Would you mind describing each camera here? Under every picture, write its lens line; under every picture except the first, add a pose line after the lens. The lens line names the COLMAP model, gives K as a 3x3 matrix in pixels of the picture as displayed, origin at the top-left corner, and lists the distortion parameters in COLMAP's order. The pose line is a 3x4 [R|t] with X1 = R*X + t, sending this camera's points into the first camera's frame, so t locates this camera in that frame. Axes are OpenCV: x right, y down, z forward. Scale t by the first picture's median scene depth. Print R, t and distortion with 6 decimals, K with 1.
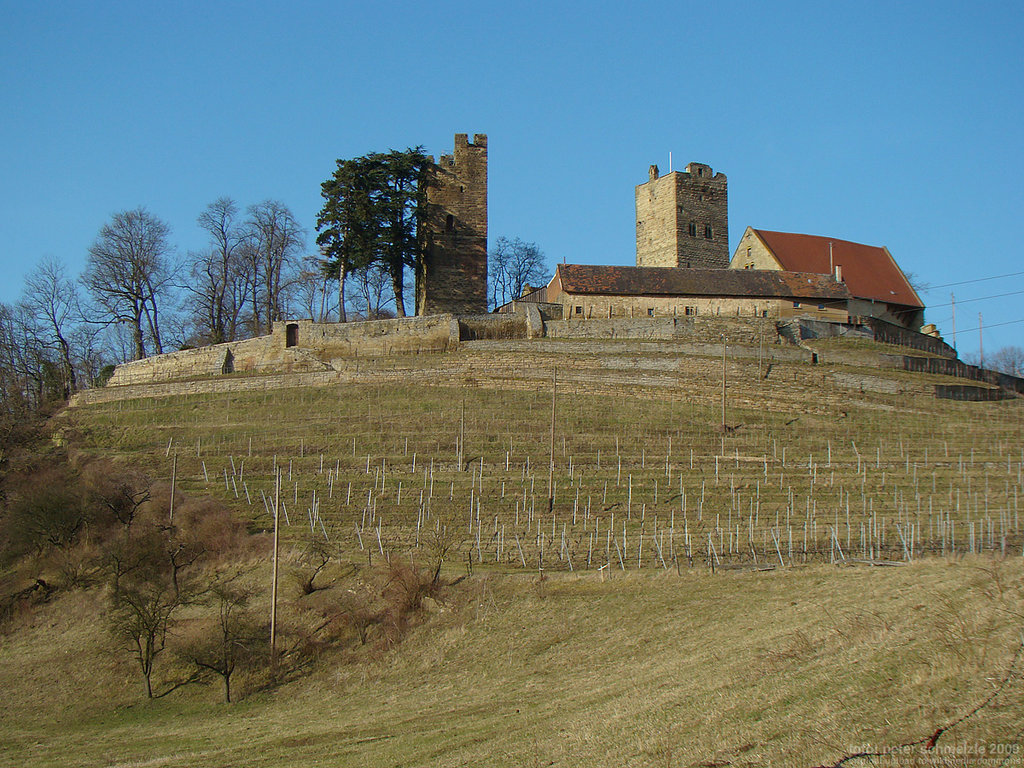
lens RADIAL K [[1732.8, 0, 511.2], [0, 1732.8, 384.9], [0, 0, 1]] dist [0.051973, 0.000000]
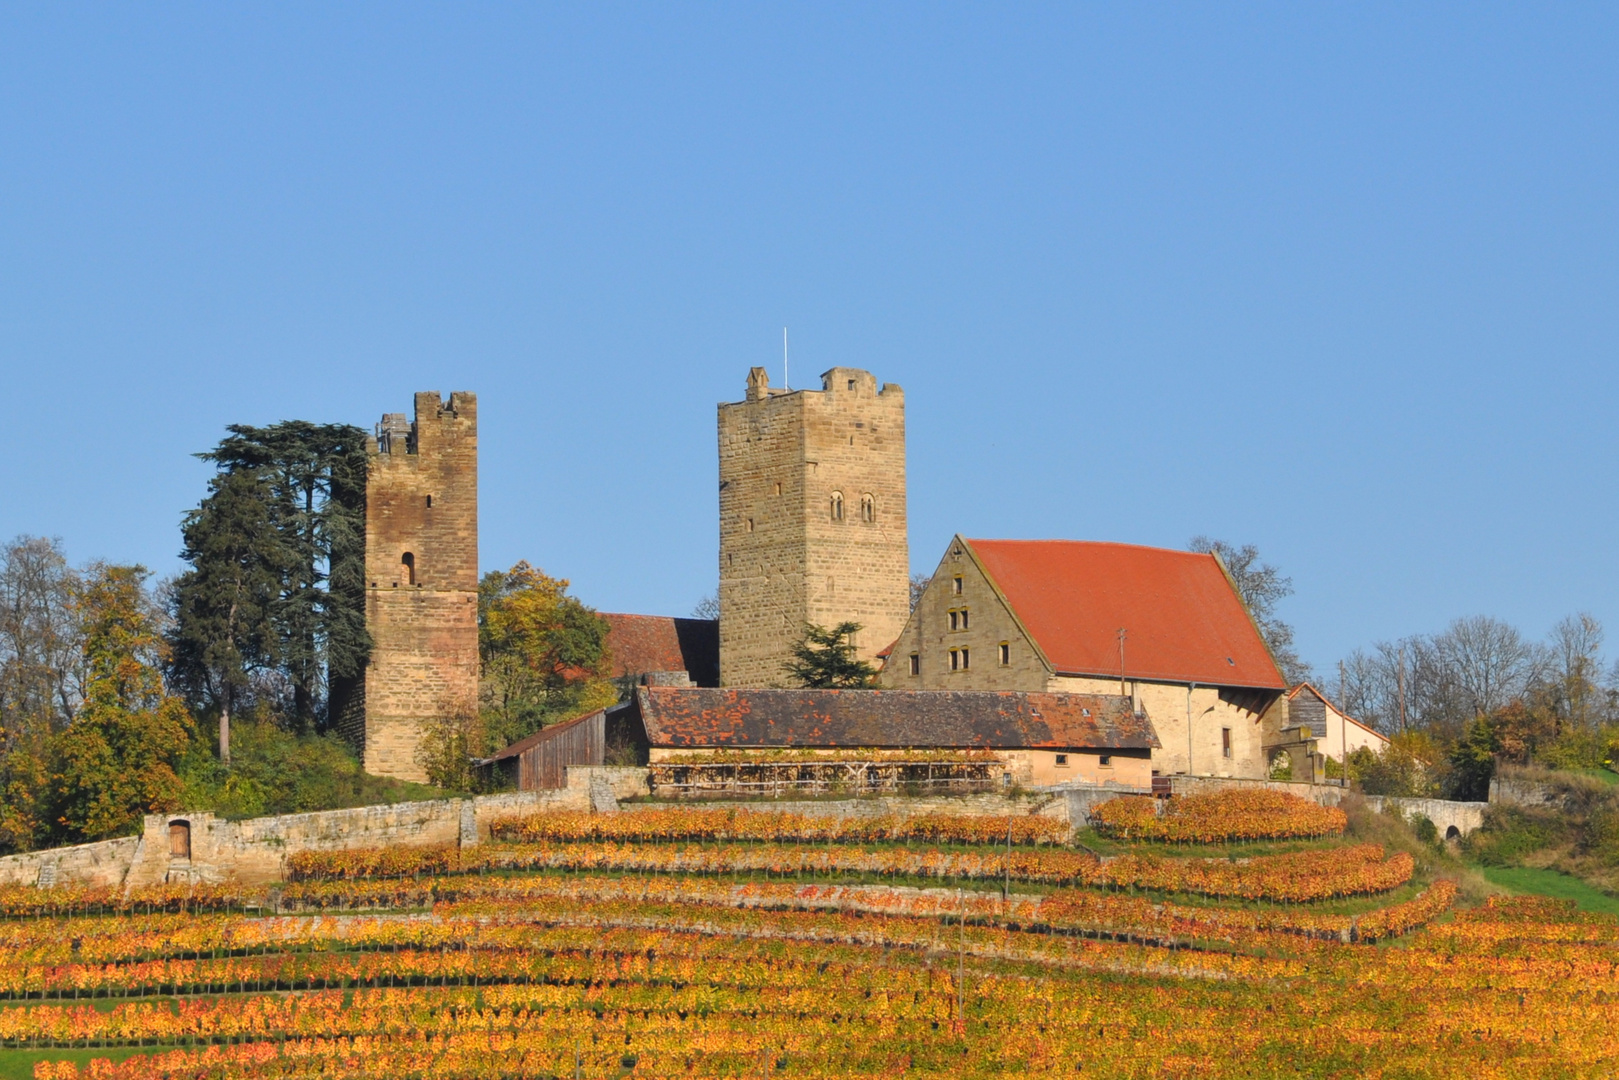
lens RADIAL K [[4871.7, 0, 809.8], [0, 4871.7, 539.3], [0, 0, 1]] dist [0.092543, 0.000000]
pose [[0.991100, 0.009426, 0.132783, -0.109977], [-0.010906, 0.999886, 0.010424, -0.117729], [-0.132670, -0.011780, 0.991090, -0.477105]]
